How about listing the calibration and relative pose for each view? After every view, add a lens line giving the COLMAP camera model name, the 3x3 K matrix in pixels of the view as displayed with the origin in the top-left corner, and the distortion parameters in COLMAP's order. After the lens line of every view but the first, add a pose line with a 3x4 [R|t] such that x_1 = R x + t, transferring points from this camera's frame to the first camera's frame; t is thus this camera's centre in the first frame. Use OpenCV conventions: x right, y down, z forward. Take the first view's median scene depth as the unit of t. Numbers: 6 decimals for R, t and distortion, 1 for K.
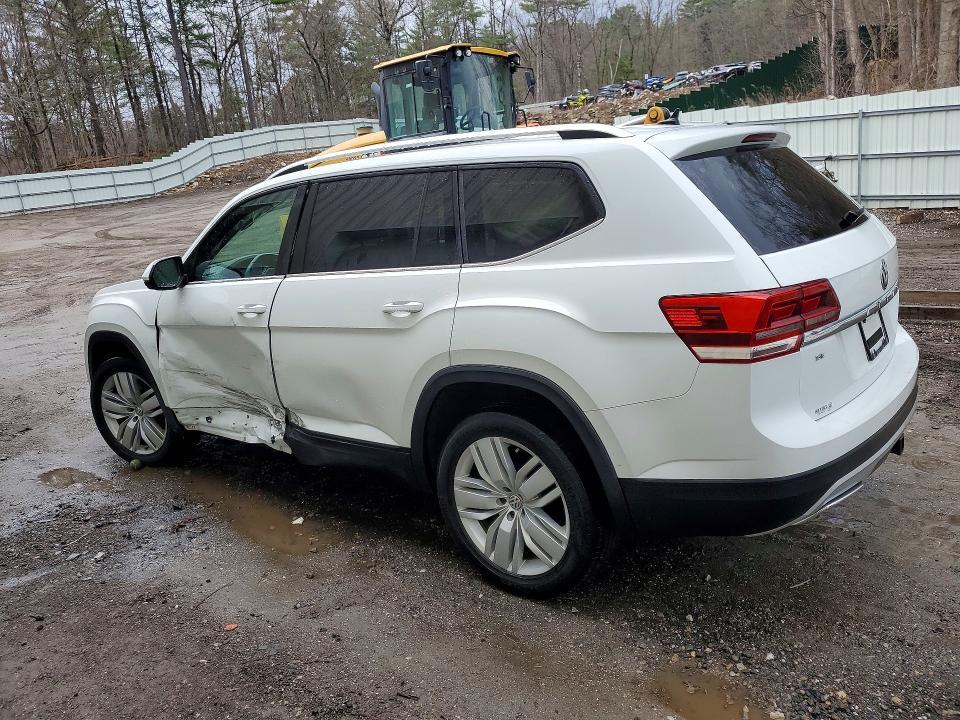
lens RADIAL K [[733.7, 0, 477.7], [0, 733.7, 360.1], [0, 0, 1]] dist [0.029616, -0.021523]
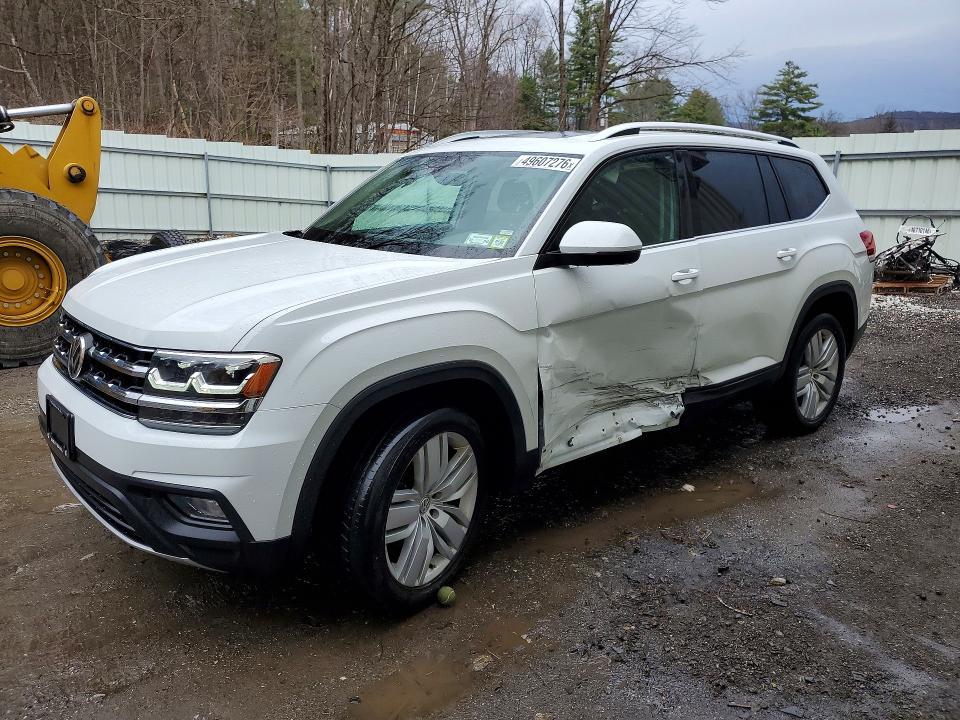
lens RADIAL K [[733.7, 0, 490.2], [0, 733.7, 362.2], [0, 0, 1]] dist [0.029616, -0.021523]
pose [[0.183504, -0.140984, 0.972856, -1.156070], [0.214898, 0.971478, 0.100250, -0.097501], [-0.959242, 0.190668, 0.208568, 0.948878]]
